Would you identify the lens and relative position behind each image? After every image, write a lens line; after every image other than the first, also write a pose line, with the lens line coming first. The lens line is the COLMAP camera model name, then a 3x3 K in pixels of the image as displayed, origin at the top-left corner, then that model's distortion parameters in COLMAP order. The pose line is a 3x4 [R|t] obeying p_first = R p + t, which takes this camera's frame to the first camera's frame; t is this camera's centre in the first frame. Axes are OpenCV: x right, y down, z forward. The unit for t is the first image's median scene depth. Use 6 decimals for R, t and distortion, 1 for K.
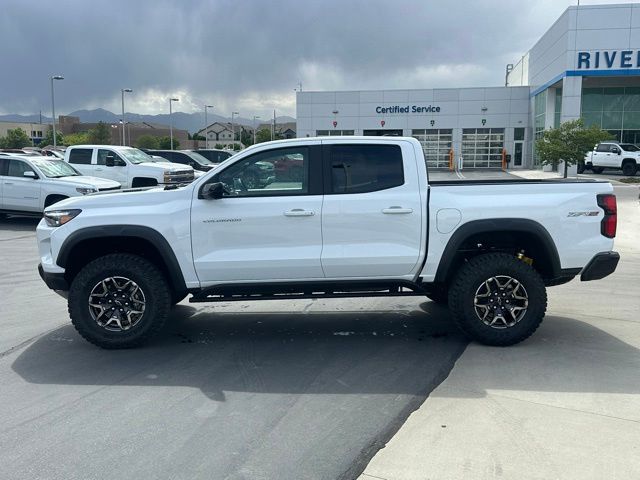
lens RADIAL K [[645.8, 0, 315.0], [0, 645.8, 238.8], [0, 0, 1]] dist [0.168962, -0.341854]
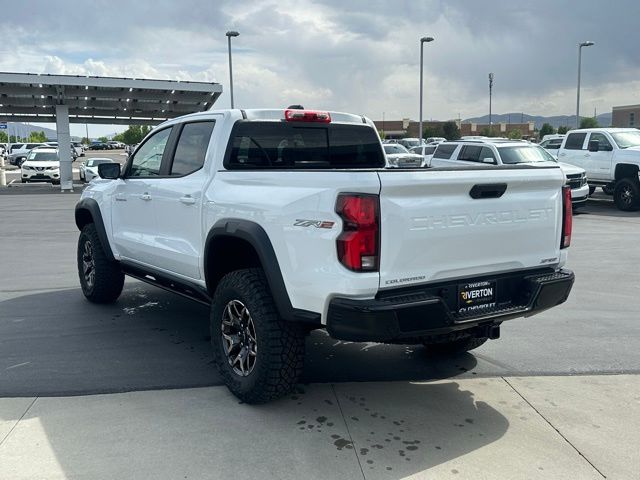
lens RADIAL K [[645.8, 0, 315.0], [0, 645.8, 238.8], [0, 0, 1]] dist [0.168962, -0.341854]
pose [[0.520090, 0.105080, -0.847623, 0.851584], [-0.089331, 0.993653, 0.068372, -0.060418], [0.849427, 0.040159, 0.526176, 0.651208]]
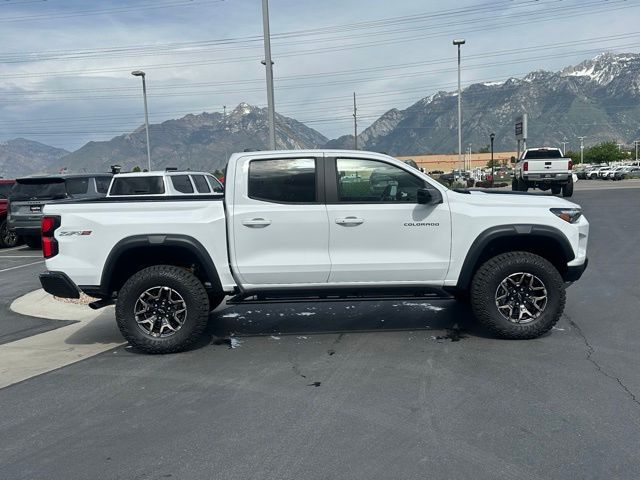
lens RADIAL K [[645.8, 0, 315.0], [0, 645.8, 238.8], [0, 0, 1]] dist [0.168962, -0.341854]
pose [[-0.998900, 0.037247, 0.028476, -0.012091], [0.042310, 0.977811, 0.205171, -0.243535], [-0.020202, 0.206150, -0.978312, 2.170512]]
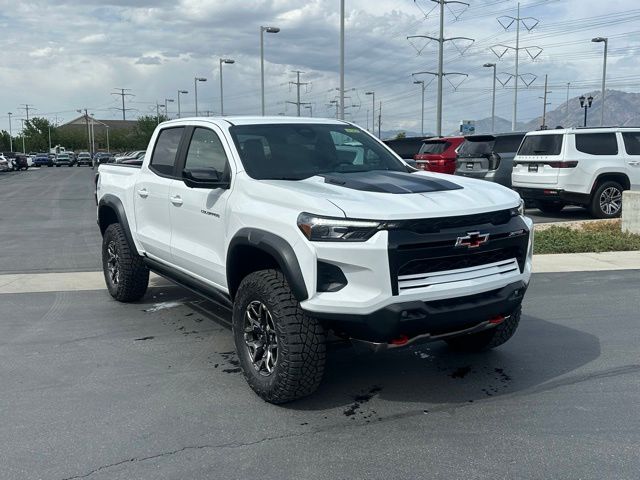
lens RADIAL K [[645.8, 0, 315.0], [0, 645.8, 238.8], [0, 0, 1]] dist [0.168962, -0.341854]
pose [[-0.489853, -0.109051, 0.864958, -0.879292], [0.116798, 0.974993, 0.189071, -0.158758], [-0.863946, 0.193642, -0.464866, 1.458774]]
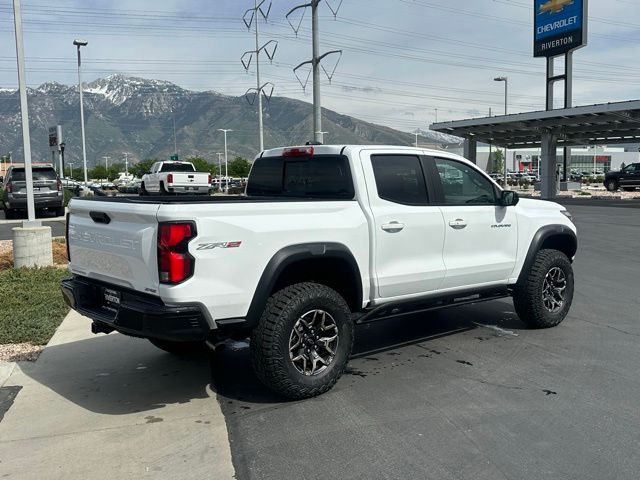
lens RADIAL K [[645.8, 0, 315.0], [0, 645.8, 238.8], [0, 0, 1]] dist [0.168962, -0.341854]
pose [[-0.779470, 0.064162, -0.623145, 0.715619], [-0.061156, 0.982195, 0.177630, -0.199959], [0.623447, 0.176566, -0.761668, 1.800136]]
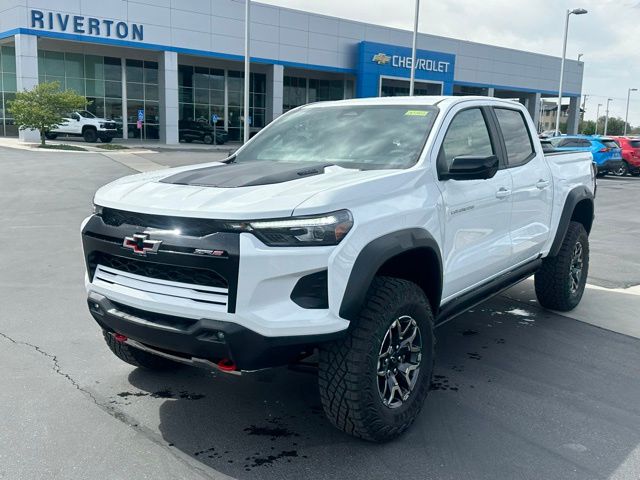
lens RADIAL K [[645.8, 0, 315.0], [0, 645.8, 238.8], [0, 0, 1]] dist [0.168962, -0.341854]
pose [[0.622347, -0.109054, 0.775107, -0.730083], [0.068996, 0.994035, 0.084458, -0.062169], [-0.779694, 0.000917, 0.626160, 0.624231]]
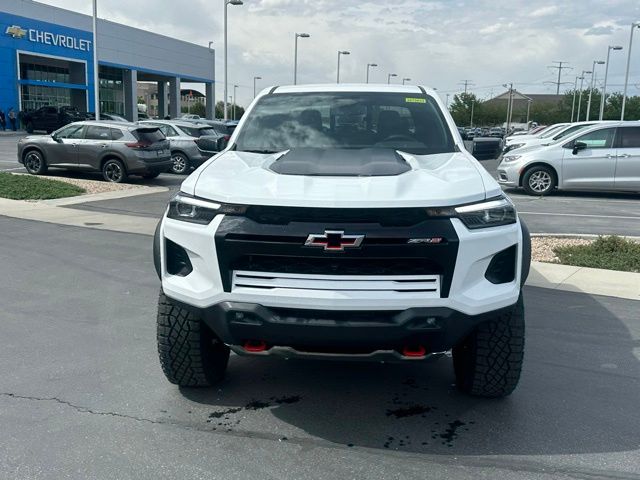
lens RADIAL K [[645.8, 0, 315.0], [0, 645.8, 238.8], [0, 0, 1]] dist [0.168962, -0.341854]
pose [[0.118685, -0.167737, 0.978661, -0.886447], [0.097474, 0.982835, 0.156632, -0.101293], [-0.988136, 0.076804, 0.132998, 0.997380]]
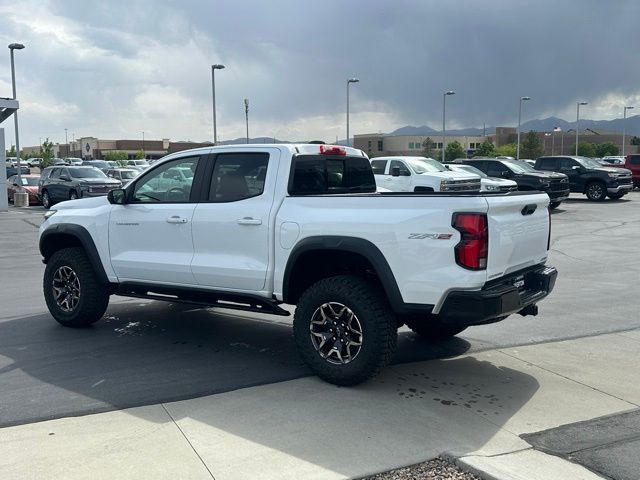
lens RADIAL K [[645.8, 0, 315.0], [0, 645.8, 238.8], [0, 0, 1]] dist [0.168962, -0.341854]
pose [[0.792842, 0.056669, -0.606787, 0.722994], [-0.065035, 0.997849, 0.008214, -0.030166], [0.605947, 0.032950, 0.794822, 0.282350]]
